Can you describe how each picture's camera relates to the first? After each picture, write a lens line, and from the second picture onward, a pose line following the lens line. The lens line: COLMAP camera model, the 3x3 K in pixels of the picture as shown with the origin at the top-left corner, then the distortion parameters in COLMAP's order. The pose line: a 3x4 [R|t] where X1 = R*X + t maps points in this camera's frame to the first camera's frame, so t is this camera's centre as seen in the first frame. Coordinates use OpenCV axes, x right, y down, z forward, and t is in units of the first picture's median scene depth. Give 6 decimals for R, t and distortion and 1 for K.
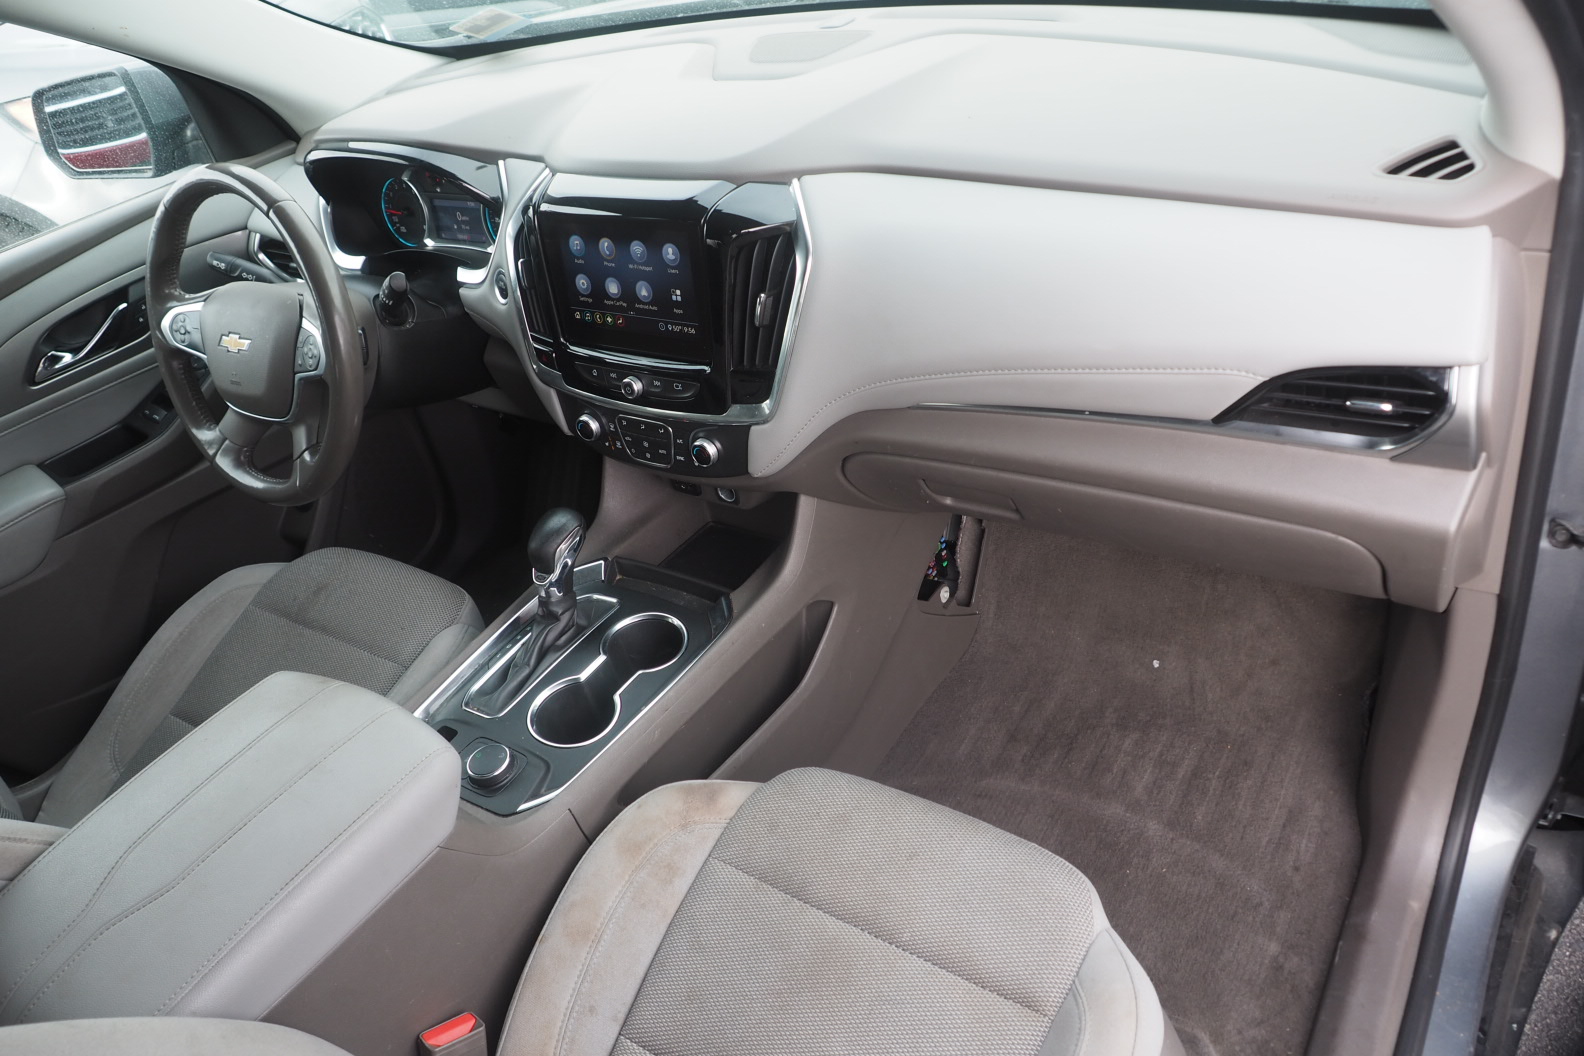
lens RADIAL K [[1112.5, 0, 799.2], [0, 1112.5, 538.5], [0, 0, 1]] dist [-0.038775, 0.002807]
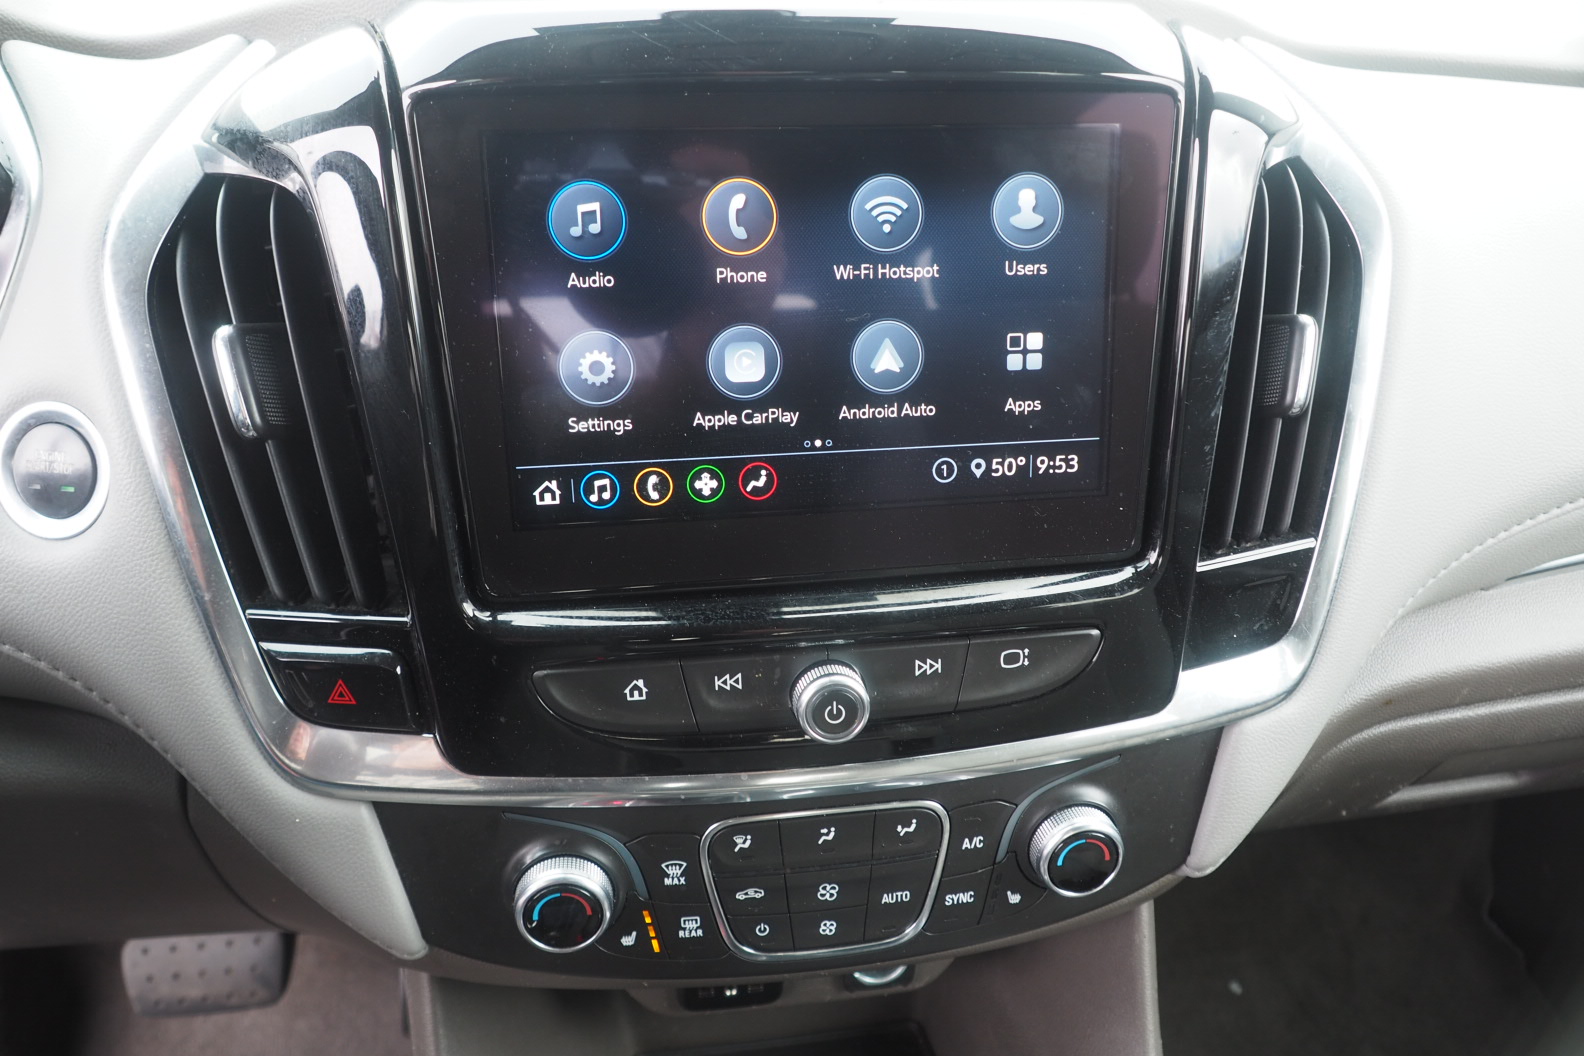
lens RADIAL K [[1092.0, 0, 795.0], [0, 1092.0, 527.9], [0, 0, 1]] dist [-0.040249, 0.000754]
pose [[0.743999, -0.102459, 0.660279, -0.340287], [0.290265, 0.939622, -0.181262, -0.131584], [-0.601840, 0.326515, 0.728818, 0.795499]]
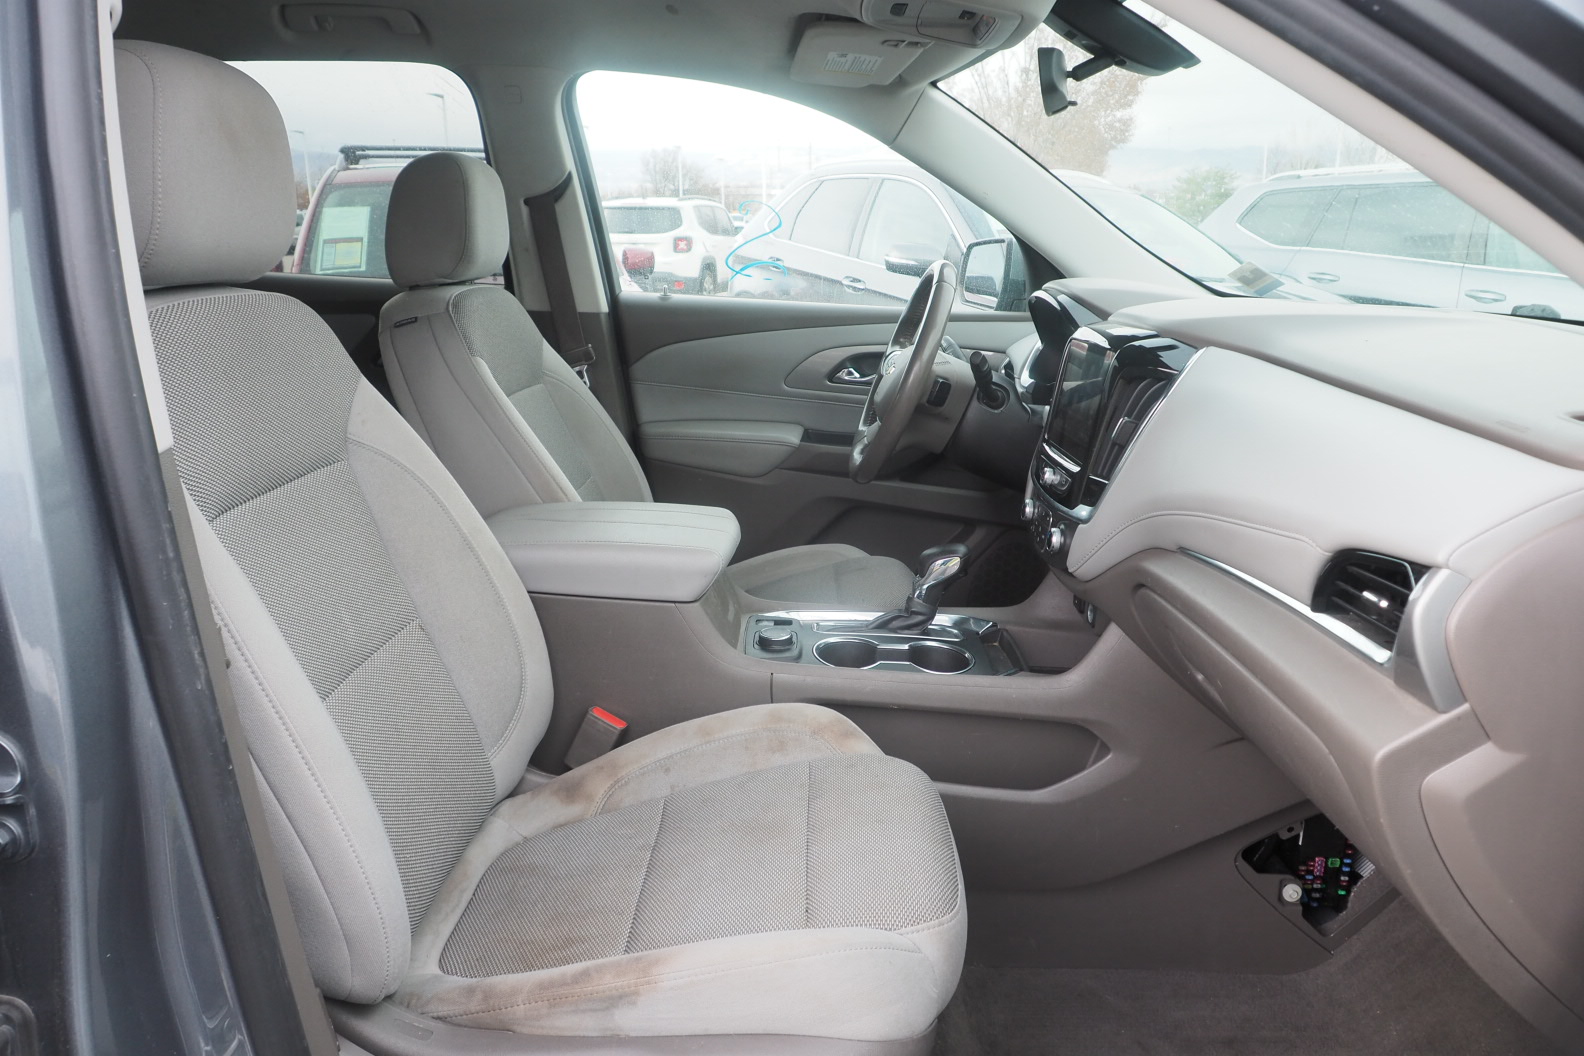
lens RADIAL K [[1125.1, 0, 792.0], [0, 1125.1, 528.0], [0, 0, 1]] dist [-0.048814, -0.001820]
pose [[0.519276, 0.374946, -0.767964, 0.653973], [-0.600125, 0.799760, -0.015317, 0.094046], [0.608443, 0.468828, 0.640310, 0.059232]]
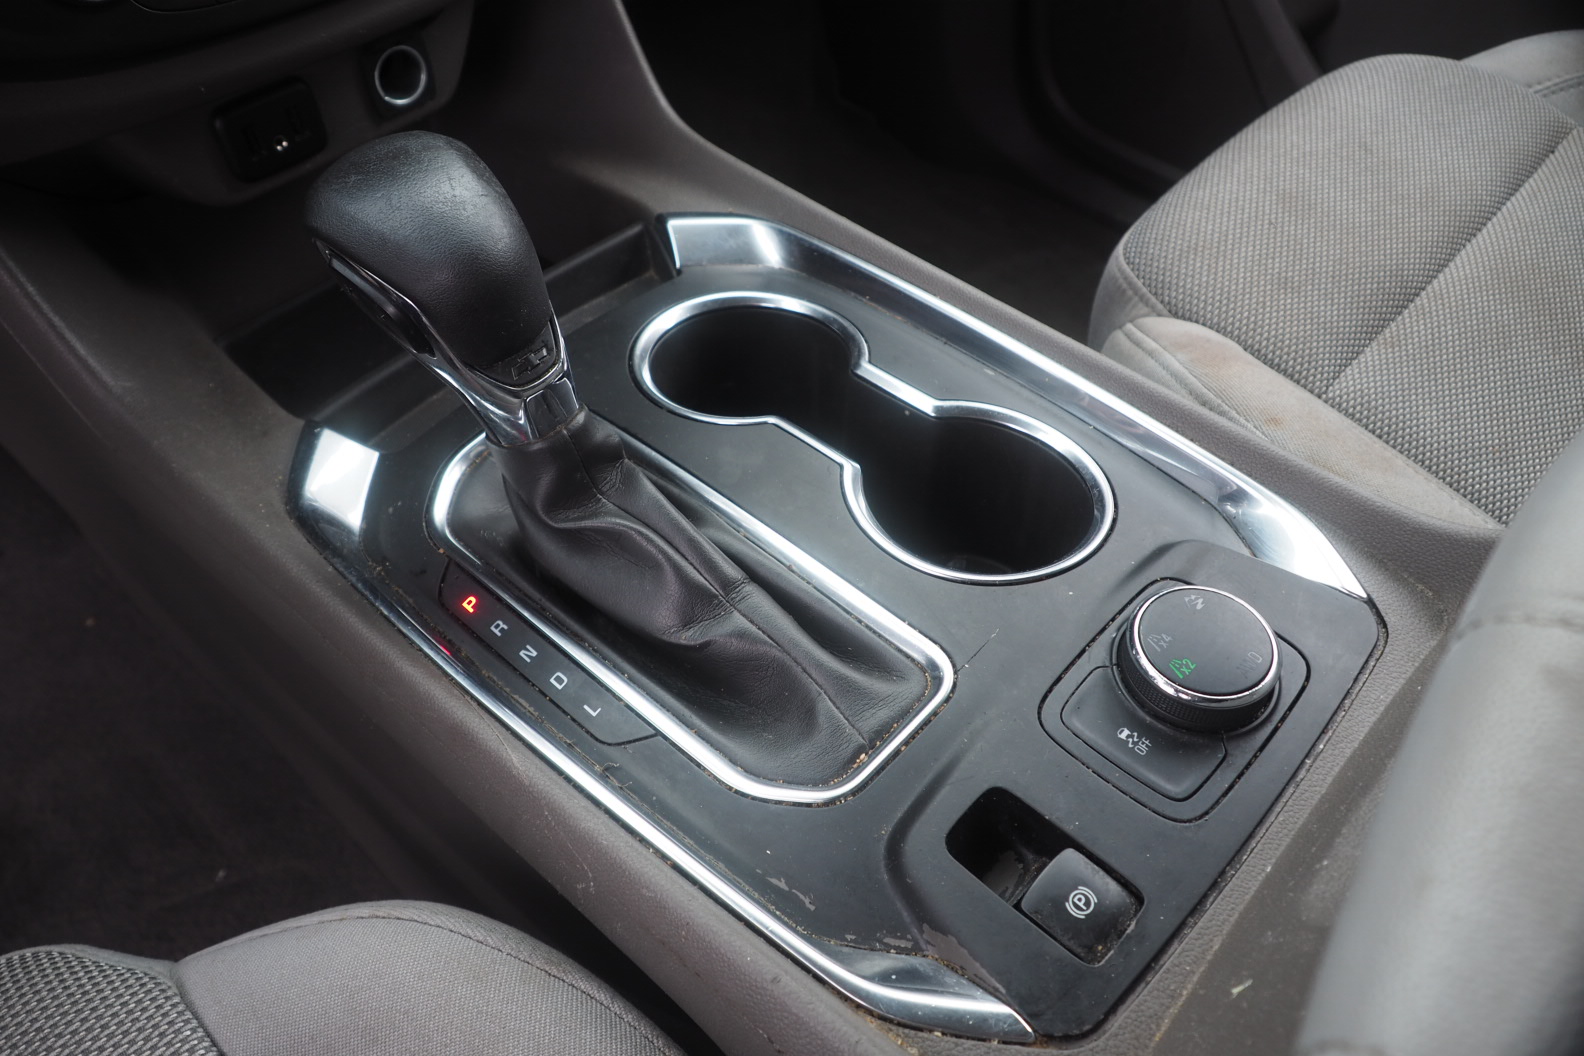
lens RADIAL K [[1092.0, 0, 795.0], [0, 1092.0, 527.9], [0, 0, 1]] dist [-0.040249, 0.000754]
pose [[0.188864, -0.619236, 0.762153, -0.467085], [0.593023, 0.690540, 0.414099, -0.008922], [-0.782722, 0.373766, 0.497639, 0.856146]]
